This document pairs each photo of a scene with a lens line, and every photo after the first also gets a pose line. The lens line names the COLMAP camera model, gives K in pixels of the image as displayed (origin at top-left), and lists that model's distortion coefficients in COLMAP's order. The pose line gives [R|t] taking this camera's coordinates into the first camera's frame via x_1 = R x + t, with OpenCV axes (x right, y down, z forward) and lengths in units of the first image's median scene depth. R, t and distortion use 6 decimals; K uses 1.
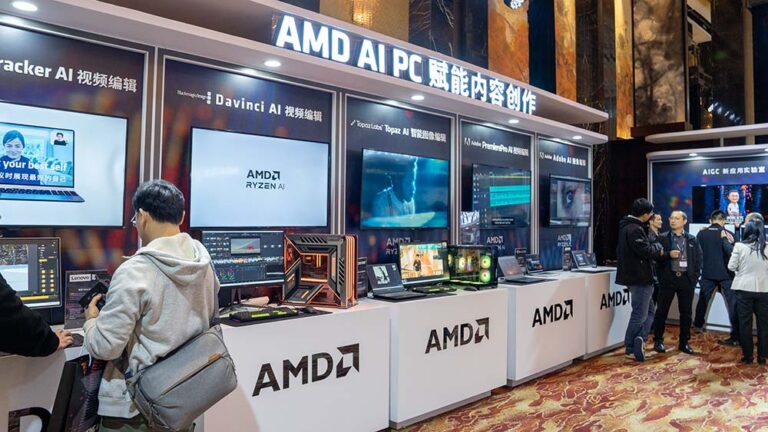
lens RADIAL K [[550.3, 0, 384.0], [0, 550.3, 216.0], [0, 0, 1]] dist [-0.075960, -0.000151]
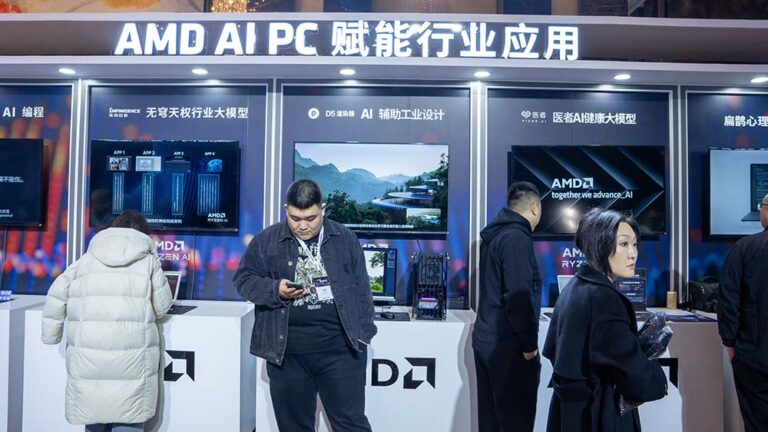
lens RADIAL K [[452.6, 0, 383.7], [0, 452.6, 198.4], [0, 0, 1]] dist [-0.023324, 0.000143]
pose [[0.692375, -0.025255, -0.721096, 0.619244], [-0.009476, 0.998983, -0.044086, 0.007302], [0.721475, 0.037357, 0.691432, 0.592381]]
